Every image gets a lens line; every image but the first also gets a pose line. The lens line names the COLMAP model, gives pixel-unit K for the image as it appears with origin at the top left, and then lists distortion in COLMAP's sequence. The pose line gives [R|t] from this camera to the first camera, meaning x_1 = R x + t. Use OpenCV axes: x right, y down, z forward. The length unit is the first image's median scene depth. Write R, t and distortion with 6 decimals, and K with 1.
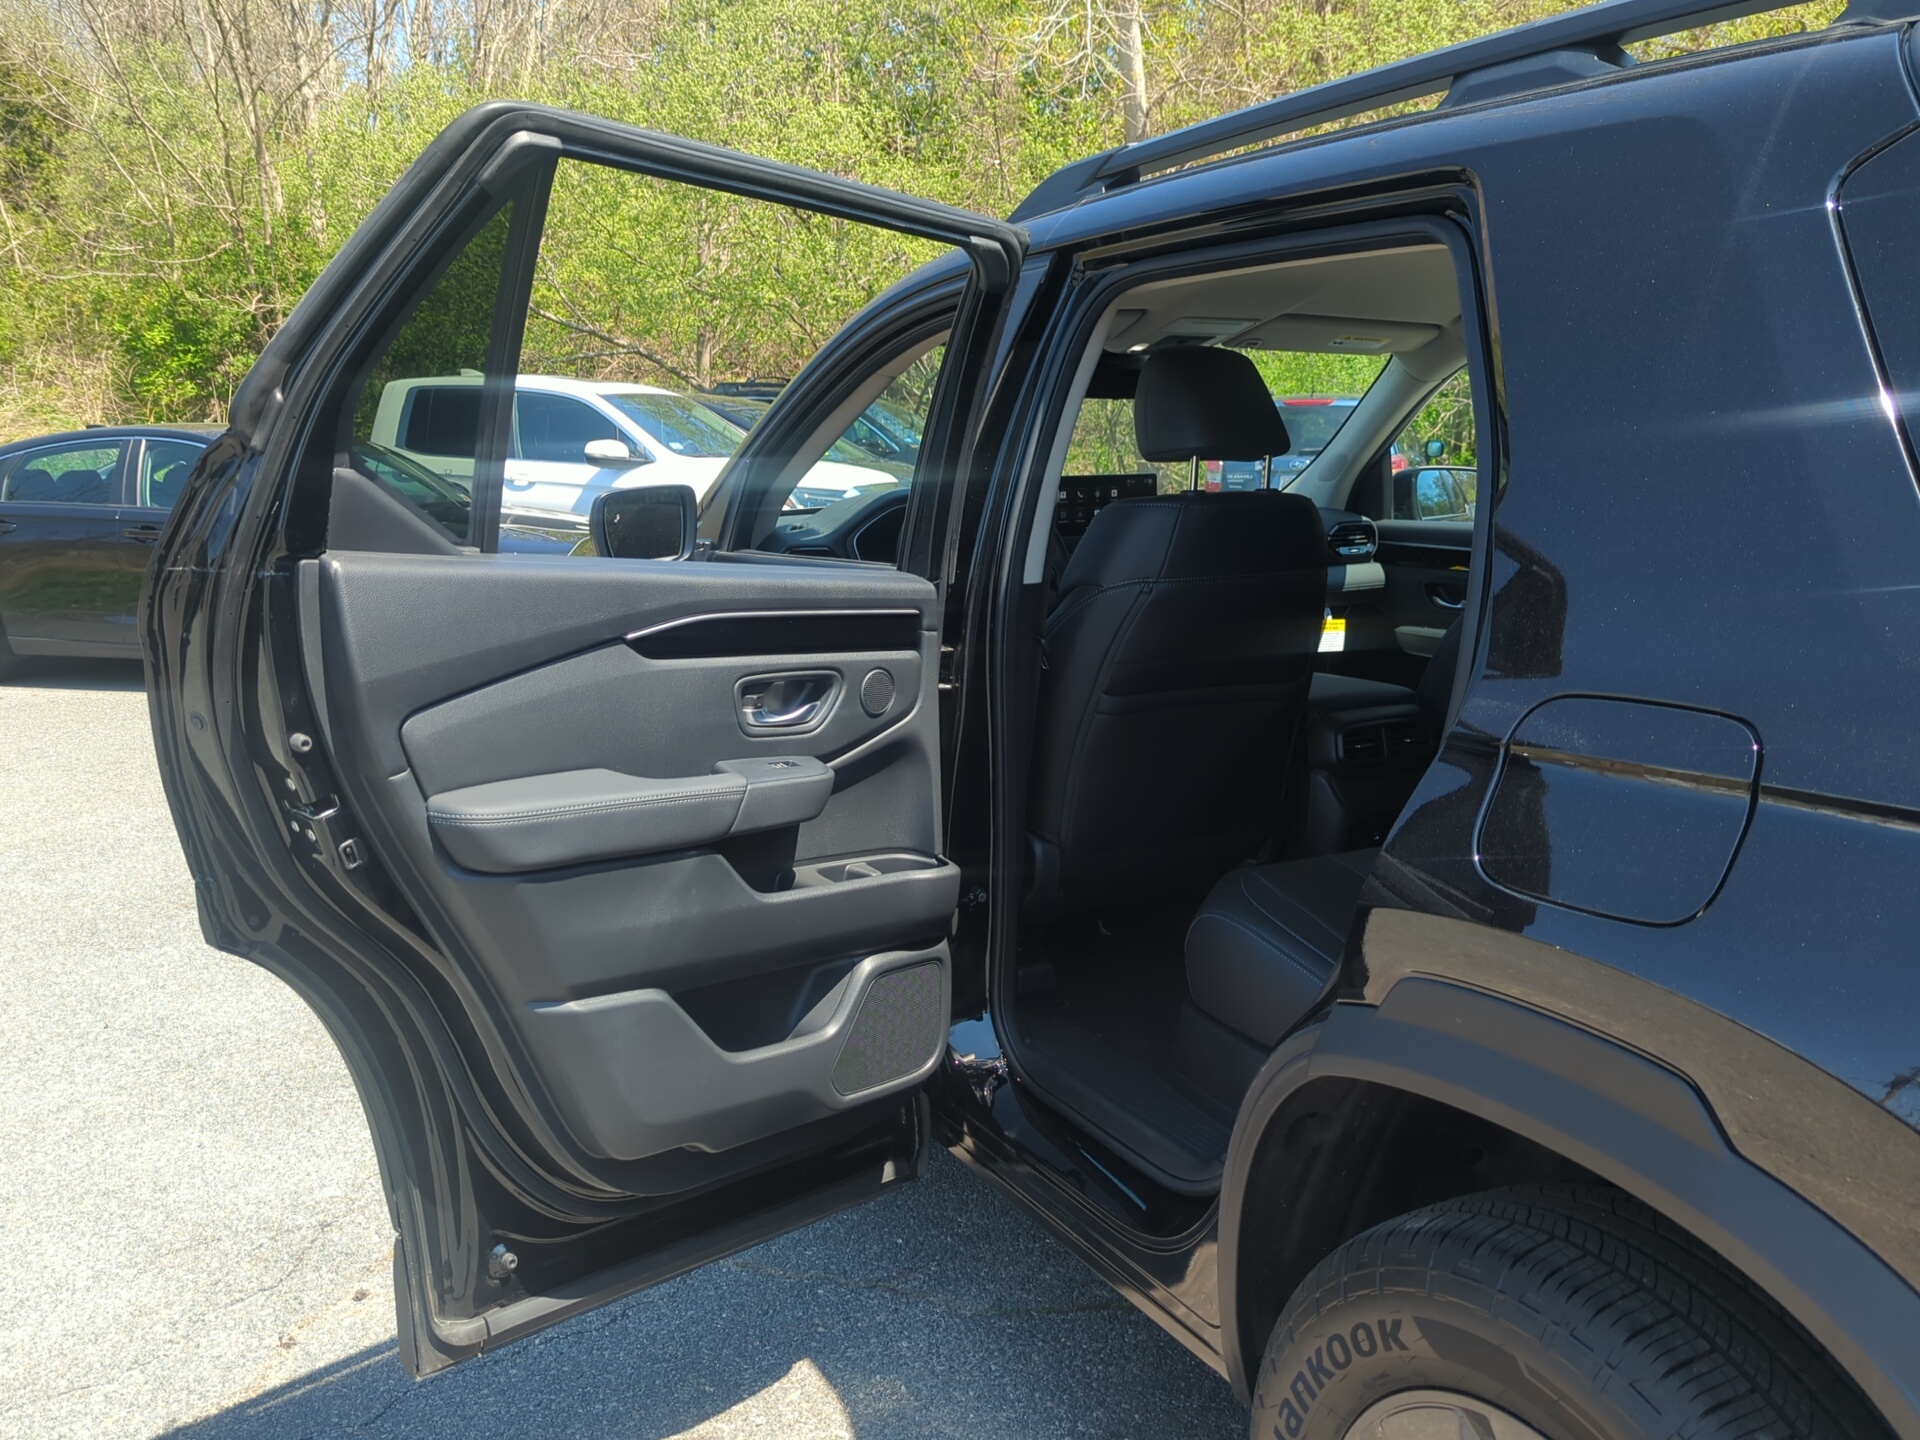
lens RADIAL K [[1606.7, 0, 982.4], [0, 1606.7, 694.3], [0, 0, 1]] dist [0.059497, -0.055303]
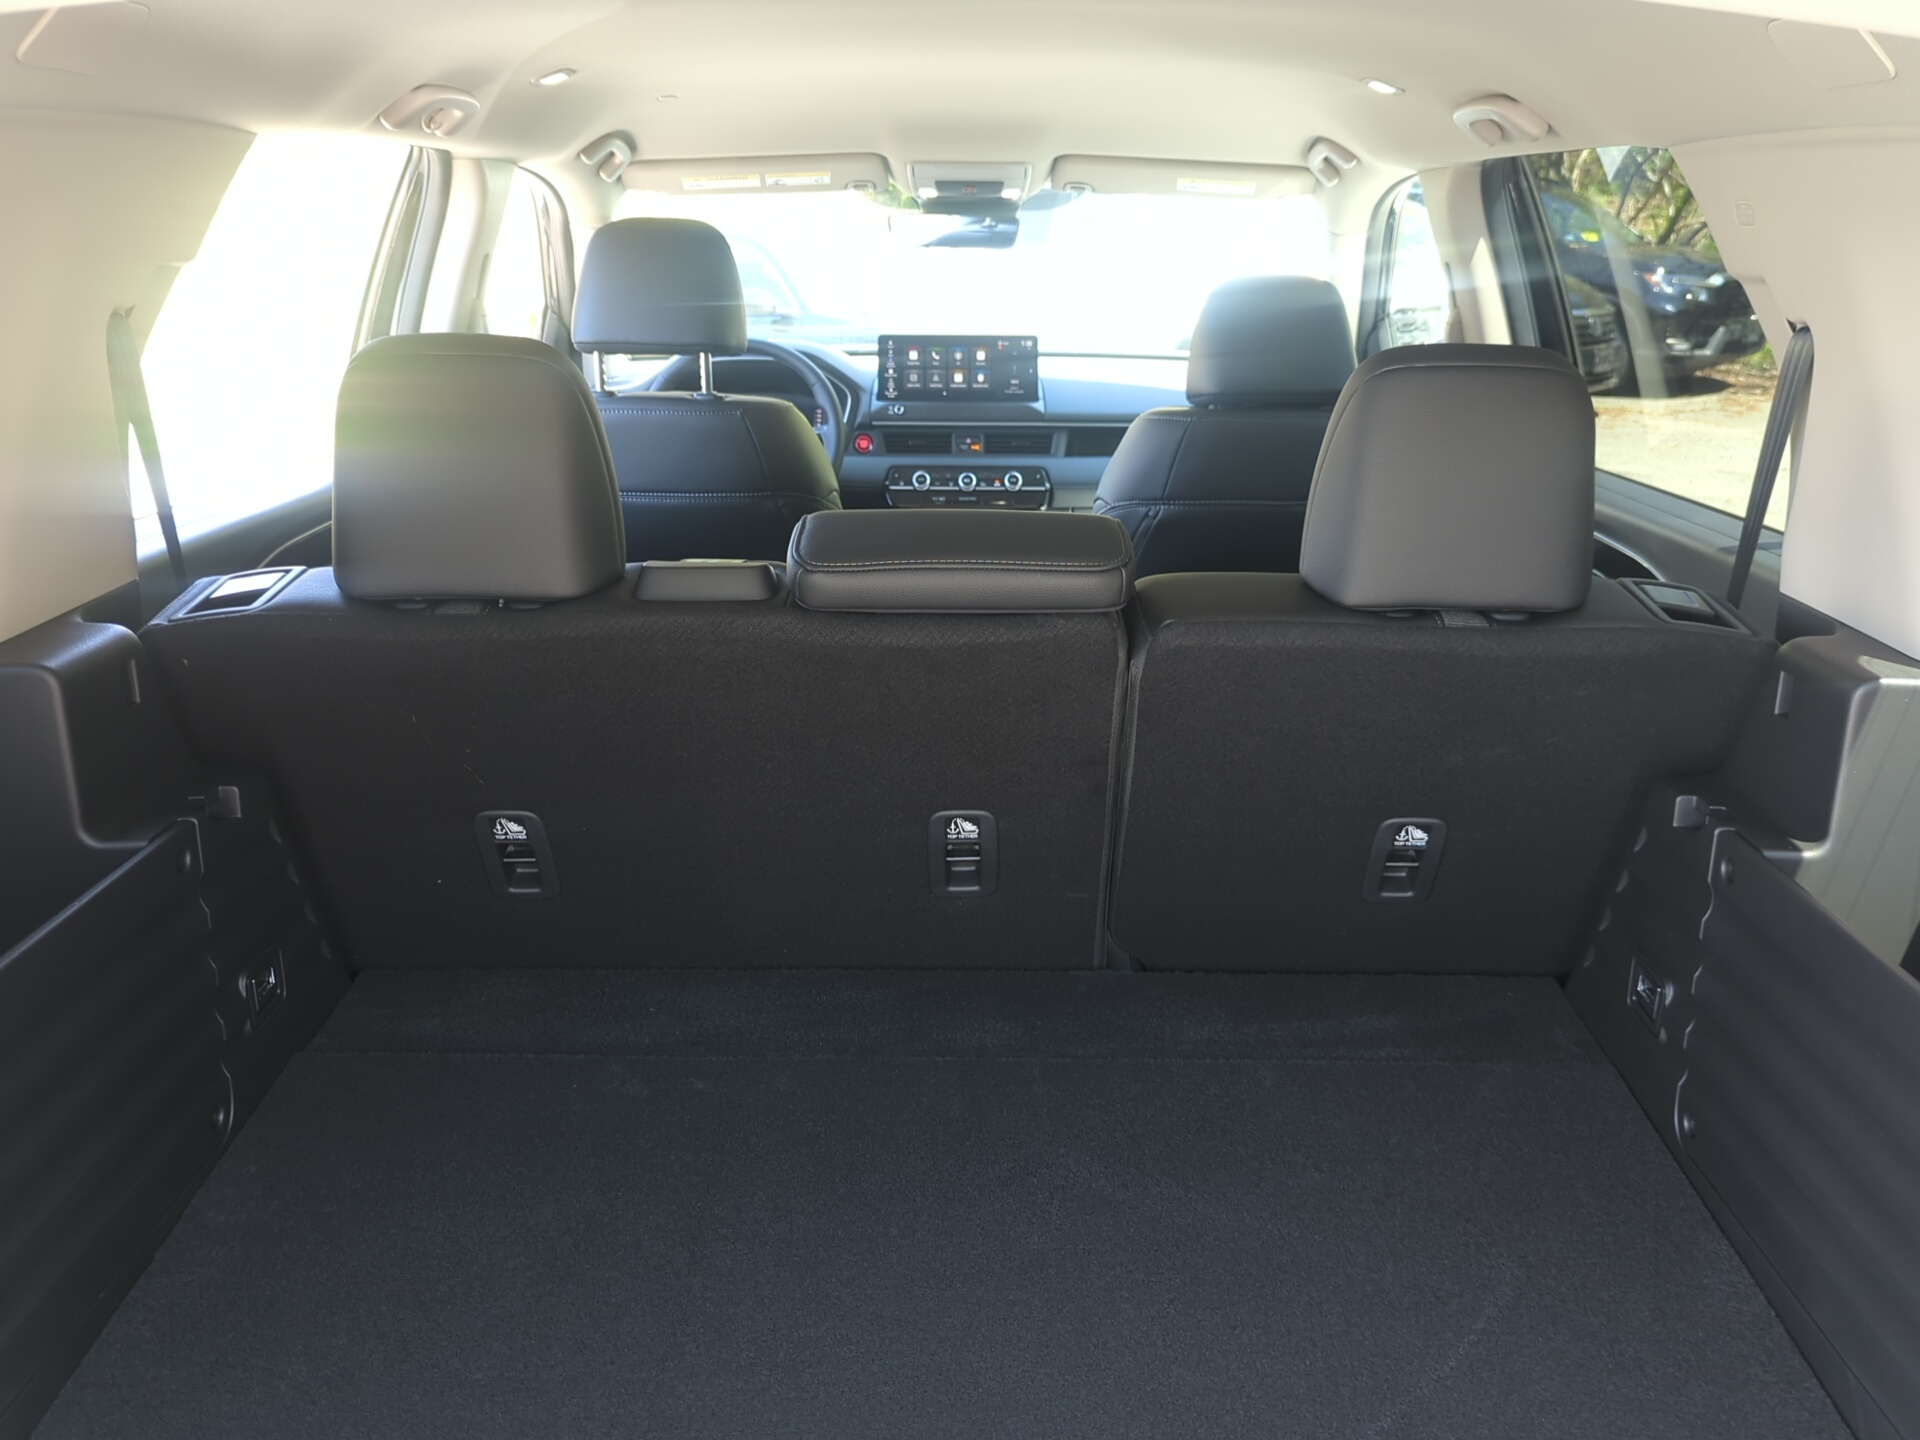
lens RADIAL K [[1588.5, 0, 960.0], [0, 1588.5, 720.0], [0, 0, 1]] dist [0.078900, -0.125355]
pose [[0.869254, 0.158043, -0.468423, 0.191570], [-0.088996, 0.982069, 0.166195, -0.026814], [0.486289, -0.102777, 0.867732, 0.076741]]
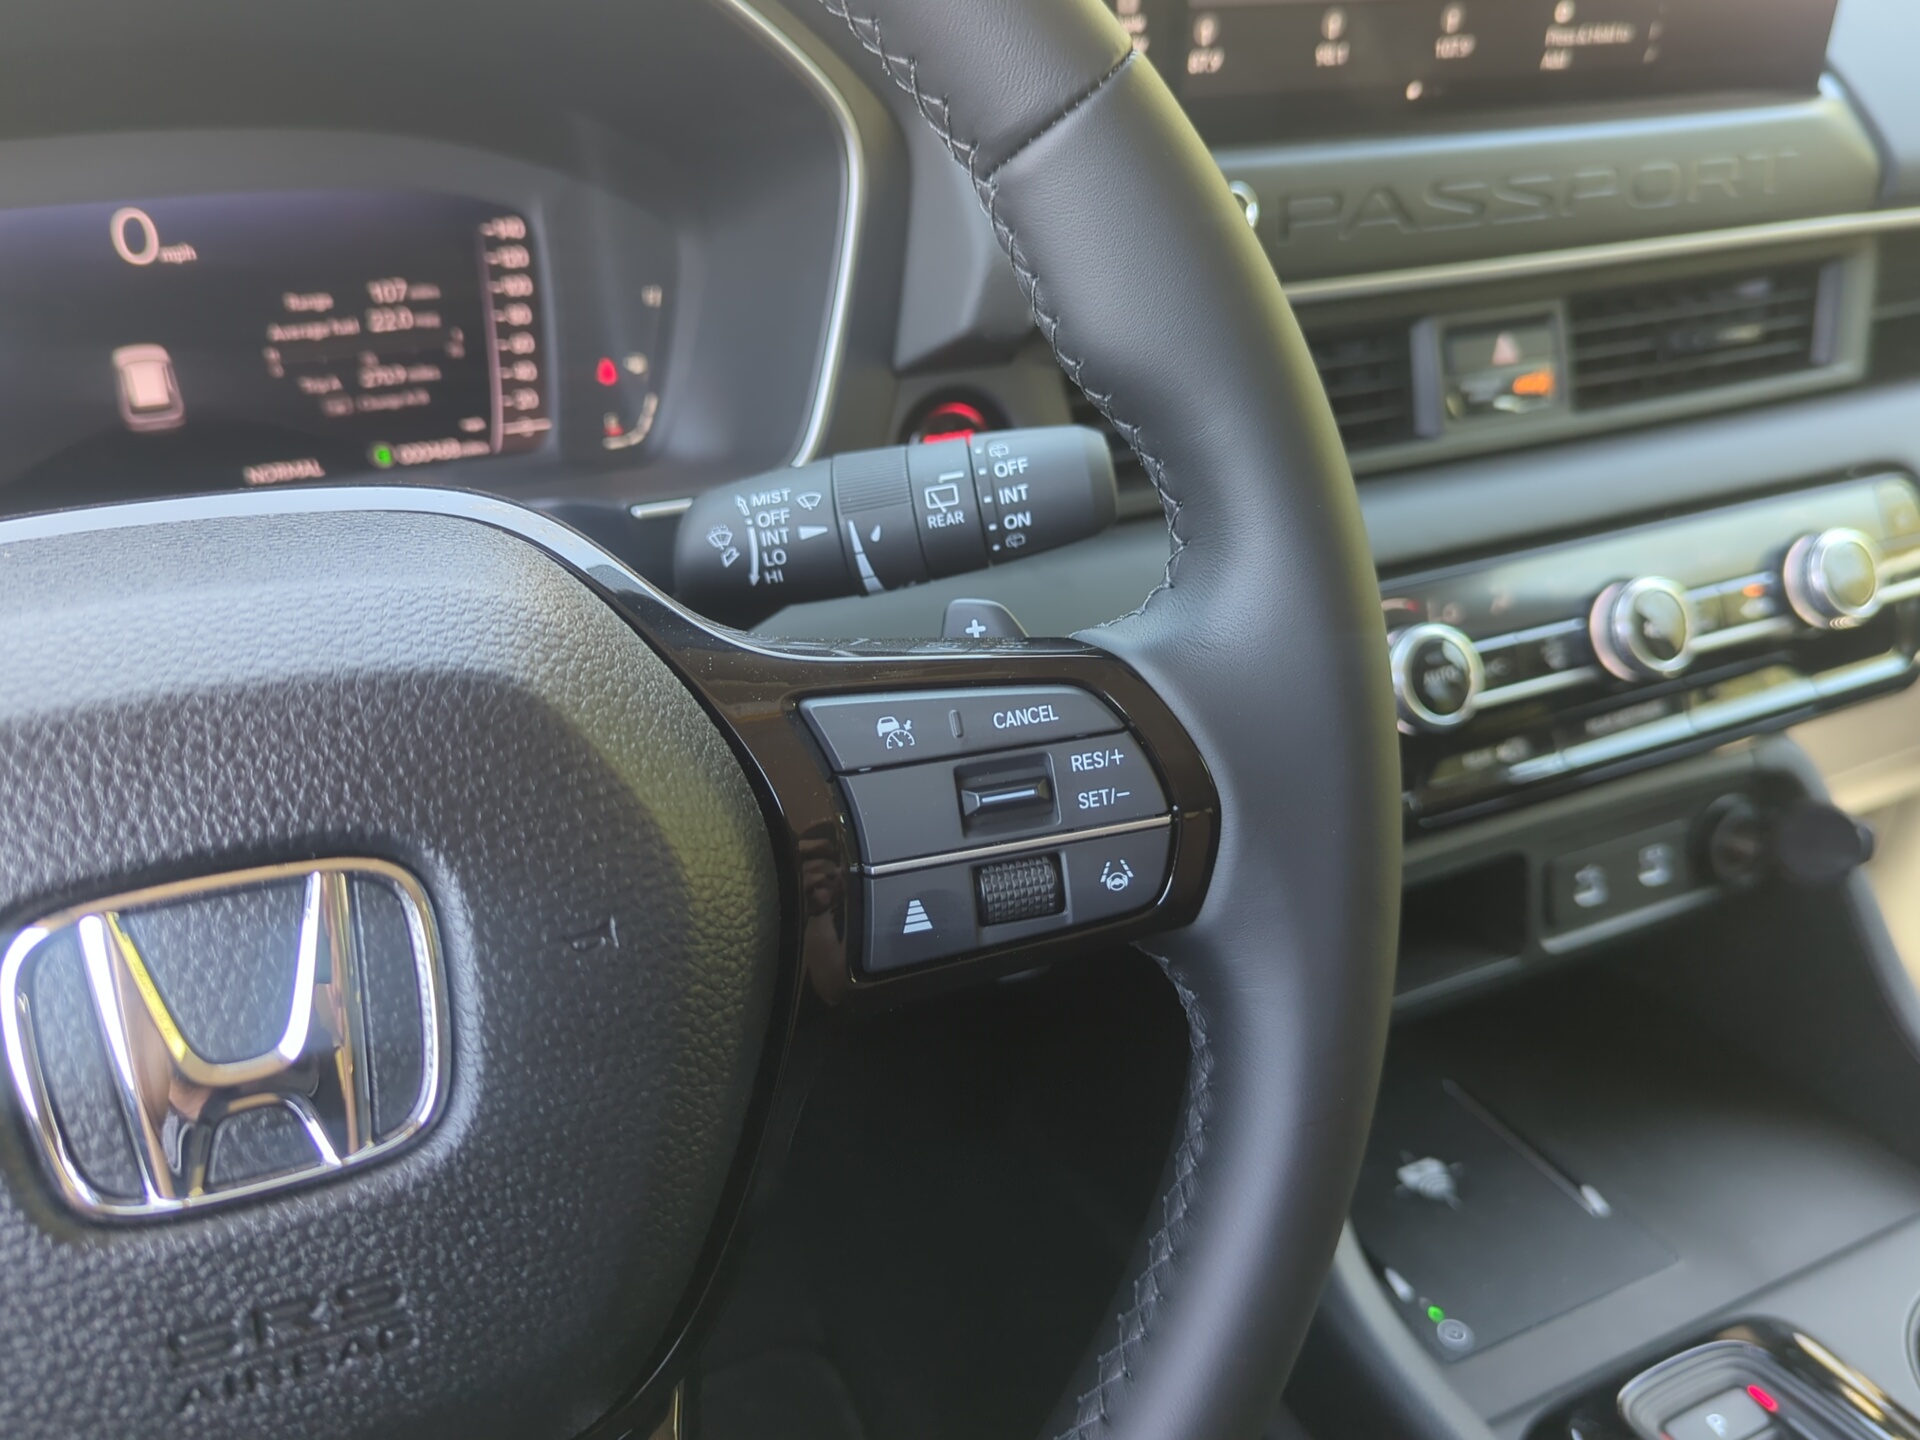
lens RADIAL K [[1615.8, 0, 969.1], [0, 1615.8, 689.6], [0, 0, 1]] dist [0.059751, -0.103678]
pose [[0.998508, 0.045205, -0.030619, 0.012022], [-0.032432, 0.942220, 0.333421, -0.036489], [0.043922, -0.331930, 0.942281, 0.310149]]
